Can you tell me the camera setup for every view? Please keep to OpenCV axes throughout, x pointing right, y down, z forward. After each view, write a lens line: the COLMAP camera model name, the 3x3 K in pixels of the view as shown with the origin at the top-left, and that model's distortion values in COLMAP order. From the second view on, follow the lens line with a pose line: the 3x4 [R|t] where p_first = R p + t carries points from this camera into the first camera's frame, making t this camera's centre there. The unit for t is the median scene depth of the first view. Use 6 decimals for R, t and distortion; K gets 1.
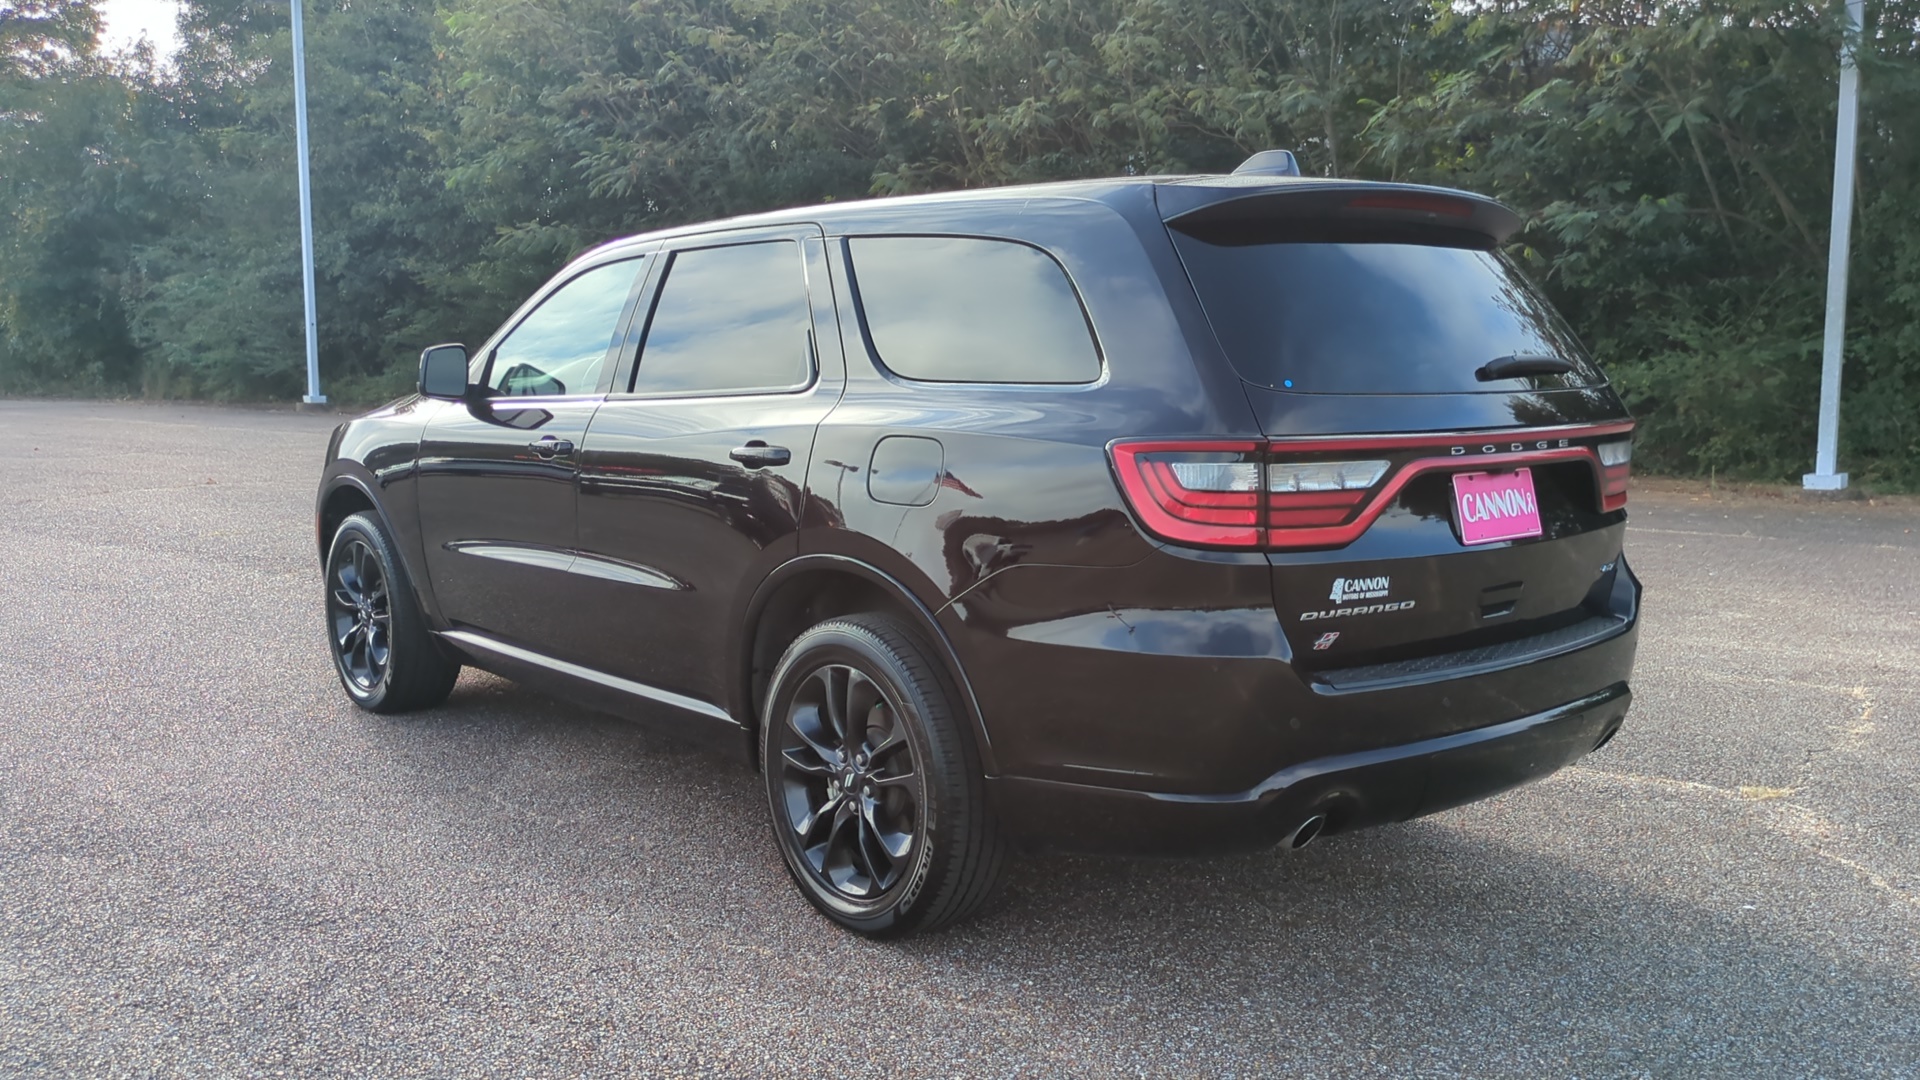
lens RADIAL K [[1673.4, 0, 960.0], [0, 1673.4, 540.0], [0, 0, 1]] dist [0.058816, -0.070445]
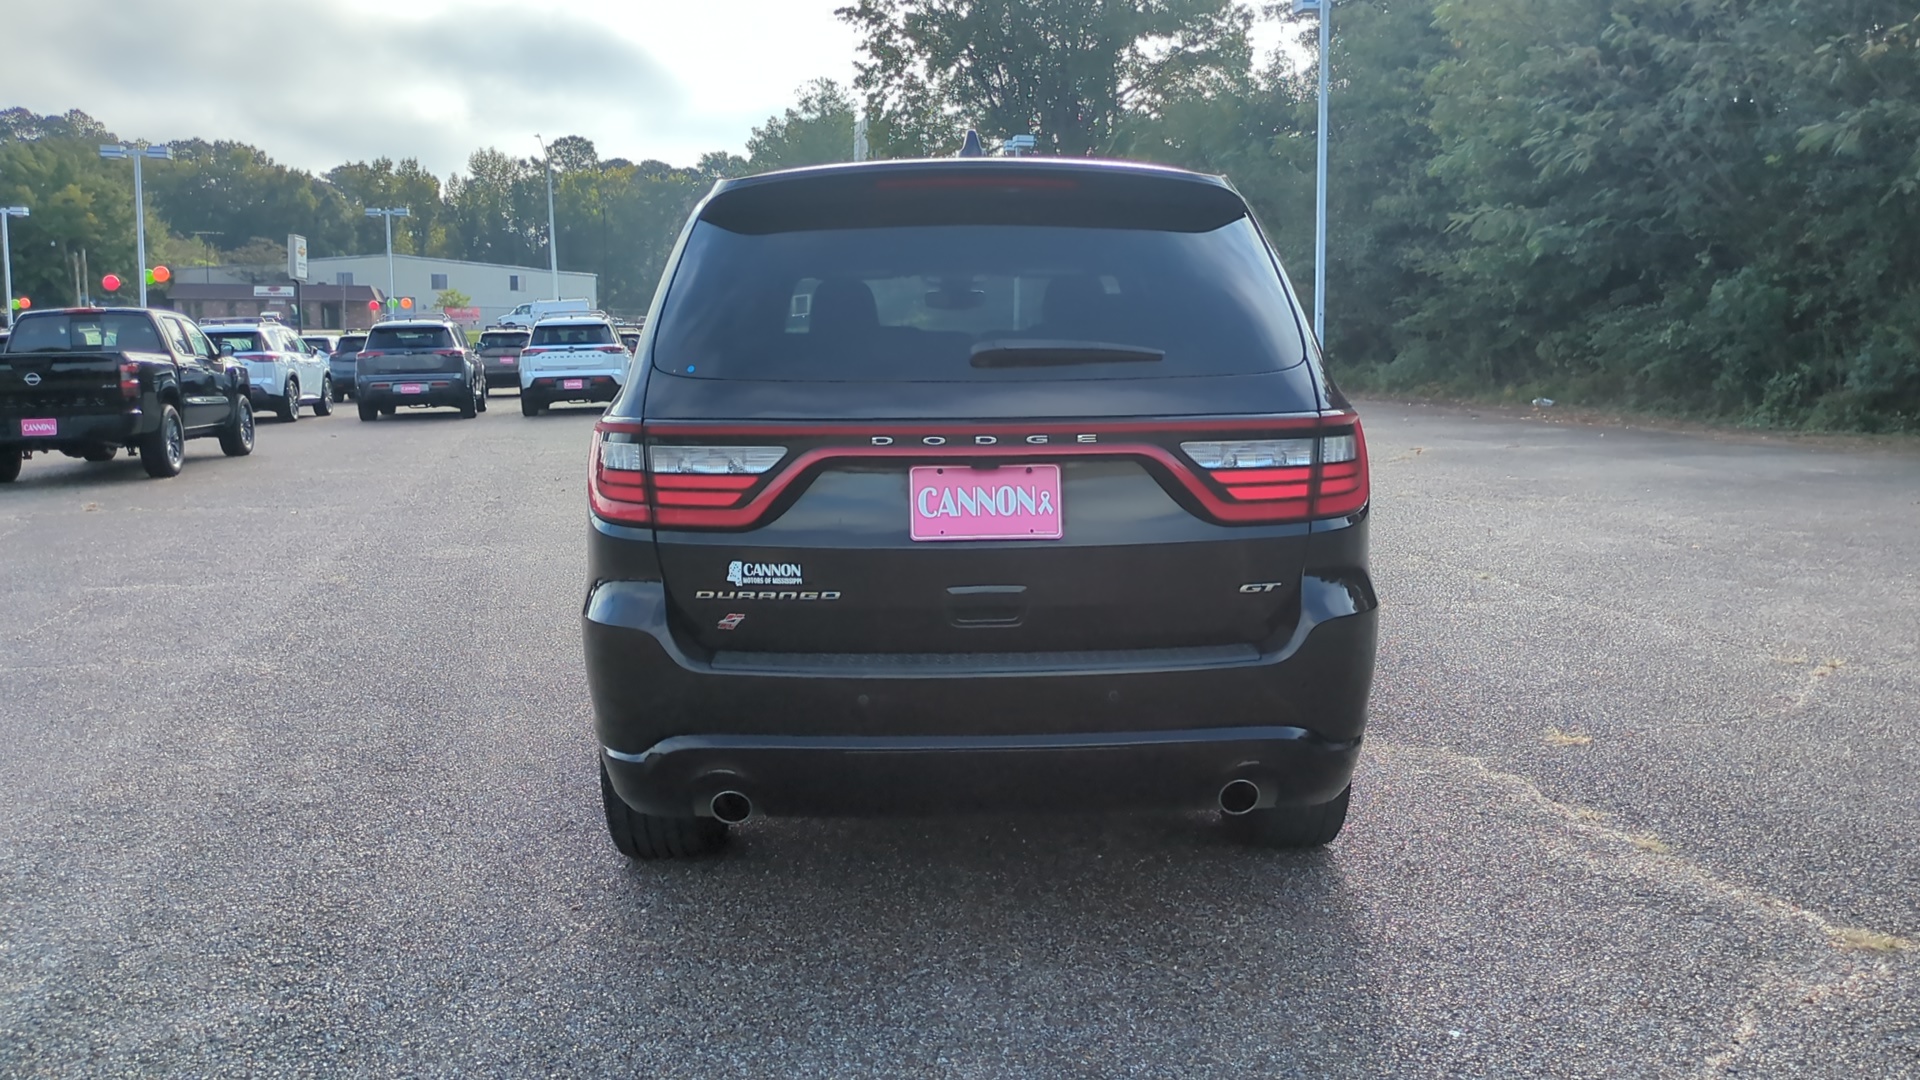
lens RADIAL K [[1673.4, 0, 960.0], [0, 1673.4, 540.0], [0, 0, 1]] dist [0.058816, -0.070445]
pose [[0.766066, 0.068753, -0.639074, 0.969989], [-0.063627, 0.997491, 0.031042, -0.029886], [0.639604, 0.016883, 0.768519, 0.299958]]
